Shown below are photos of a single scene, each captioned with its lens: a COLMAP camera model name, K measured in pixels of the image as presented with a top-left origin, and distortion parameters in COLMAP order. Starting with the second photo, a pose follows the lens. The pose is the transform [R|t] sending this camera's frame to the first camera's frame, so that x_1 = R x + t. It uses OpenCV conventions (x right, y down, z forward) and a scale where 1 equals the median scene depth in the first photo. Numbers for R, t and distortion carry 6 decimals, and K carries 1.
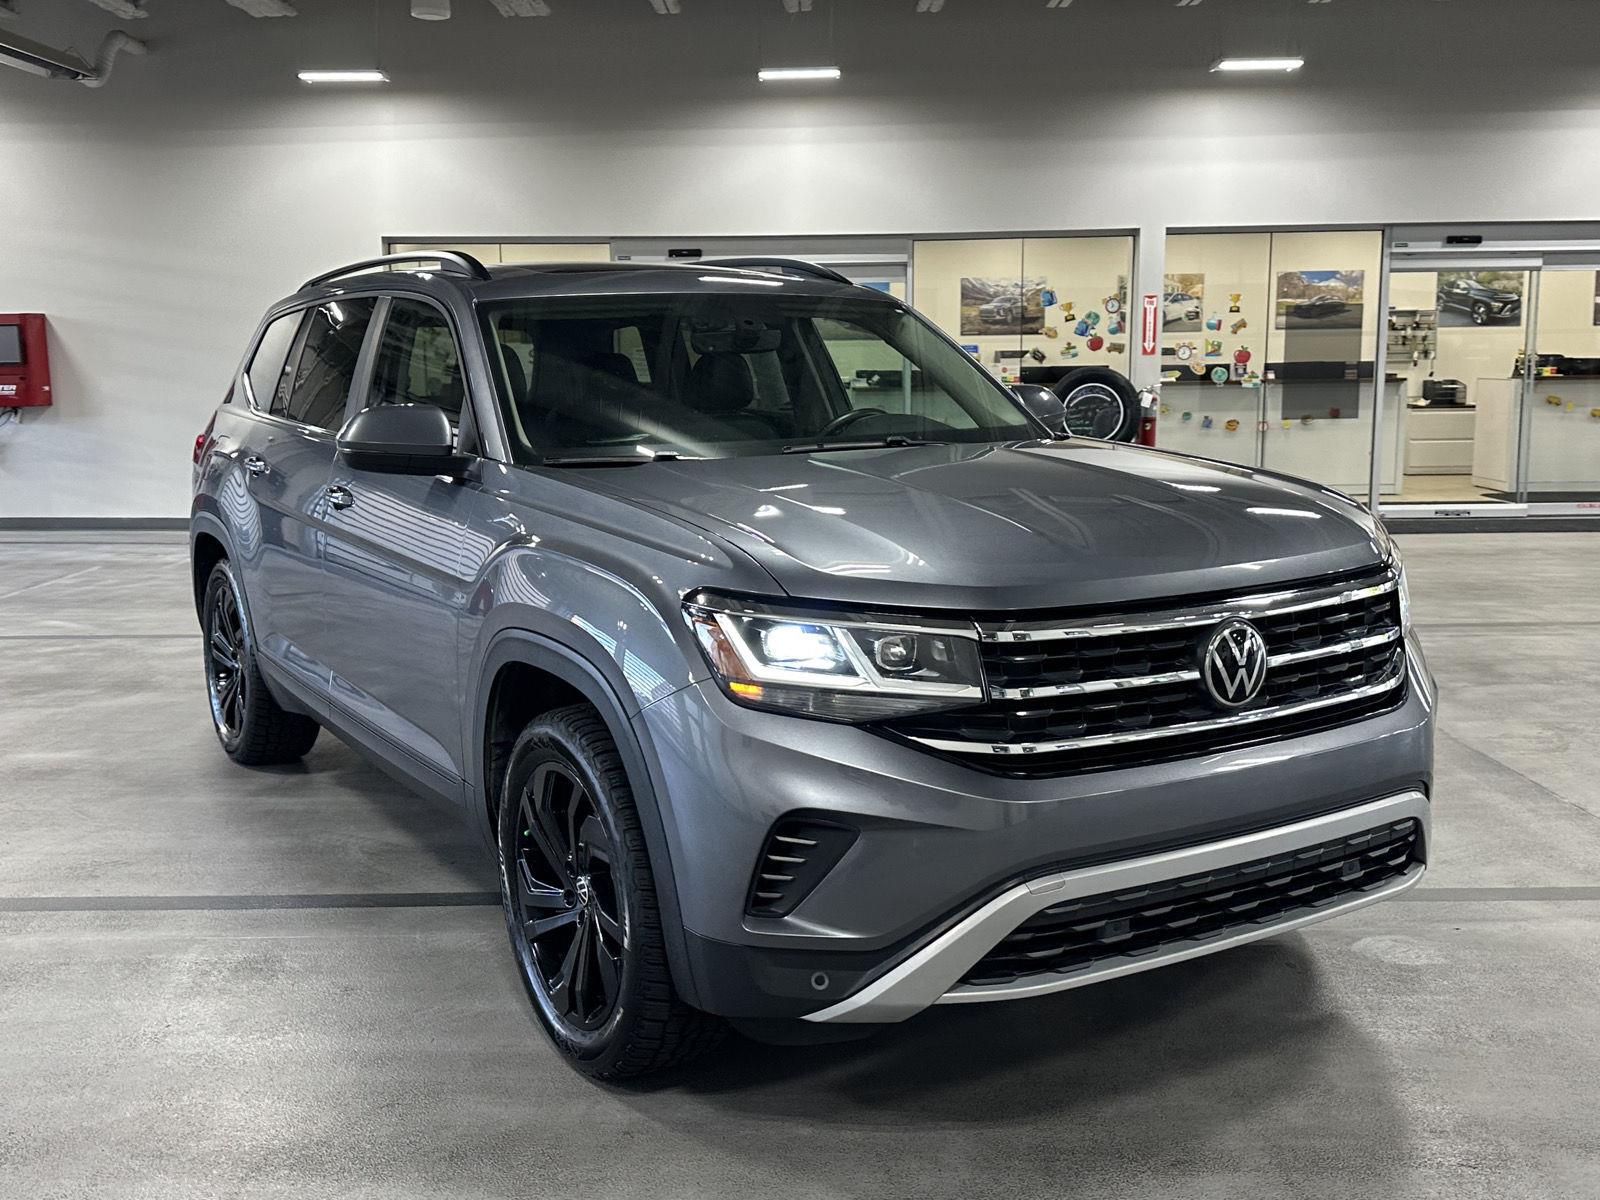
lens RADIAL K [[1578.9, 0, 781.6], [0, 1578.9, 588.6], [0, 0, 1]] dist [0.185736, -0.389884]
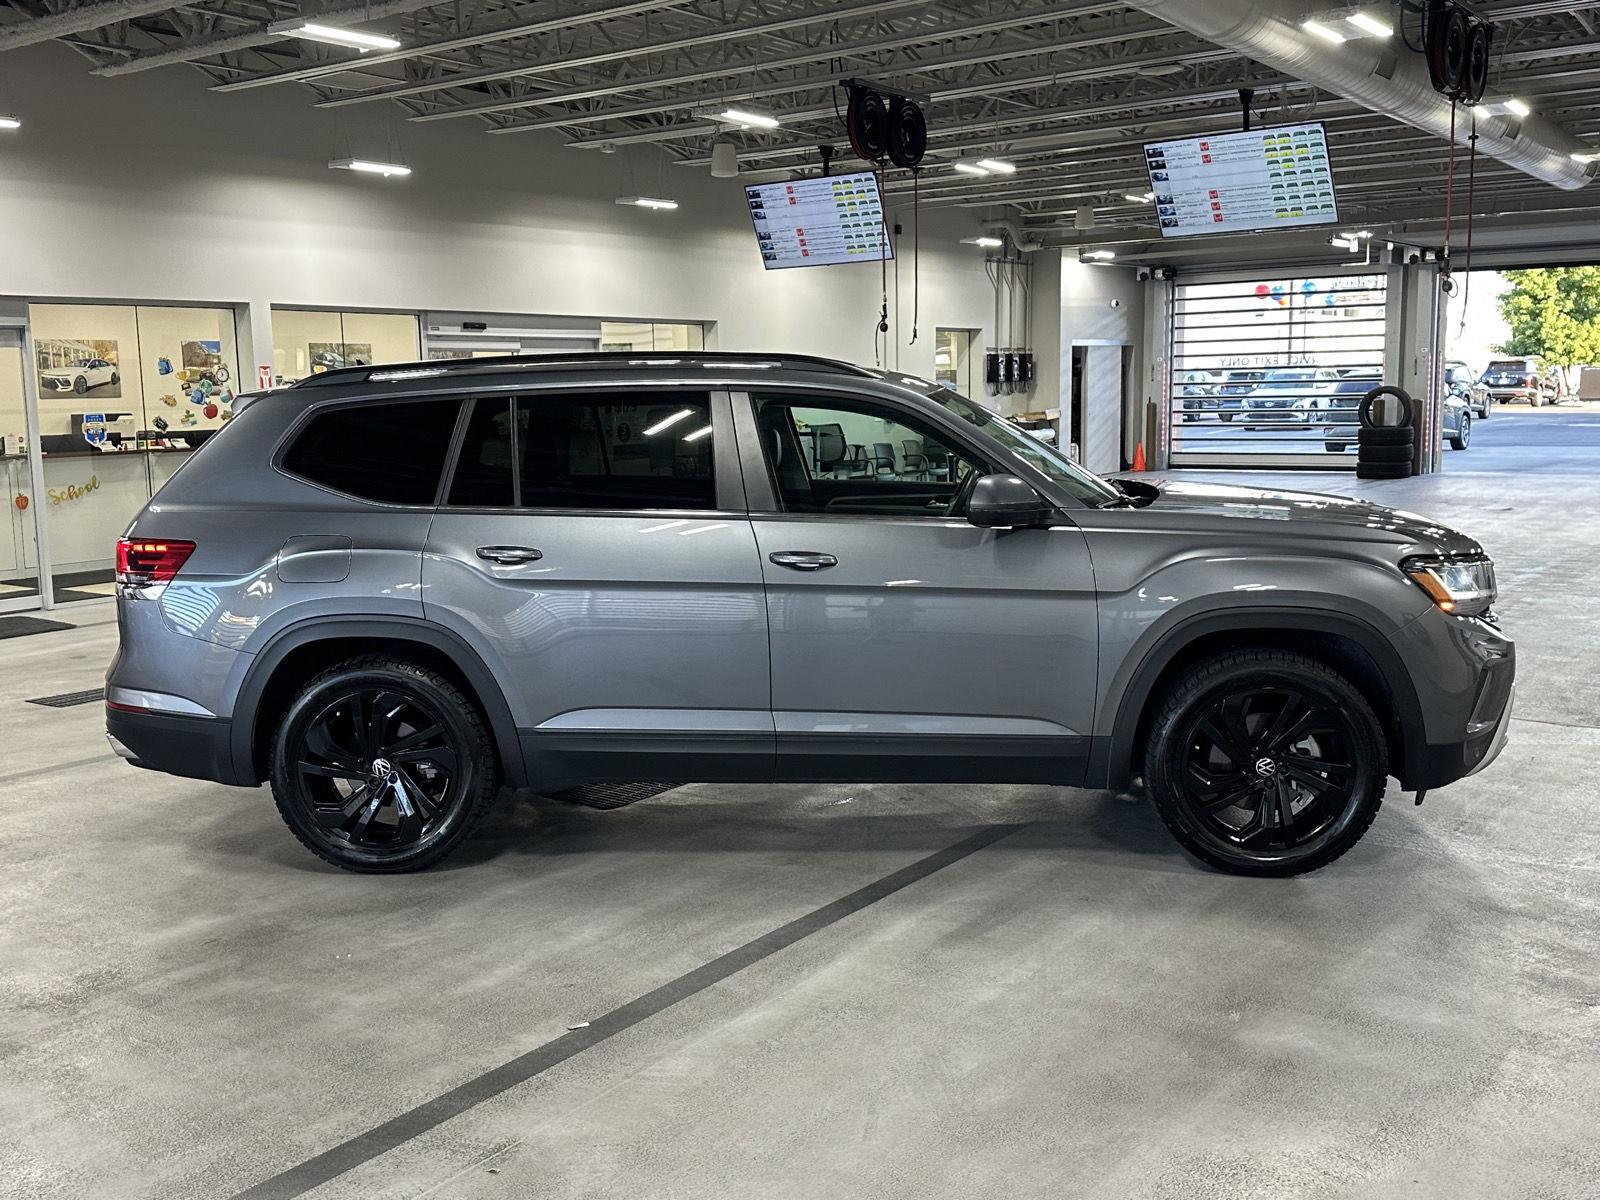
lens RADIAL K [[1577.6, 0, 783.2], [0, 1577.6, 597.1], [0, 0, 1]] dist [0.205260, -0.433234]
pose [[0.582326, -0.111583, 0.805261, -1.209270], [0.135821, 0.989967, 0.038958, -0.075756], [-0.801529, 0.086685, 0.591639, 0.309408]]
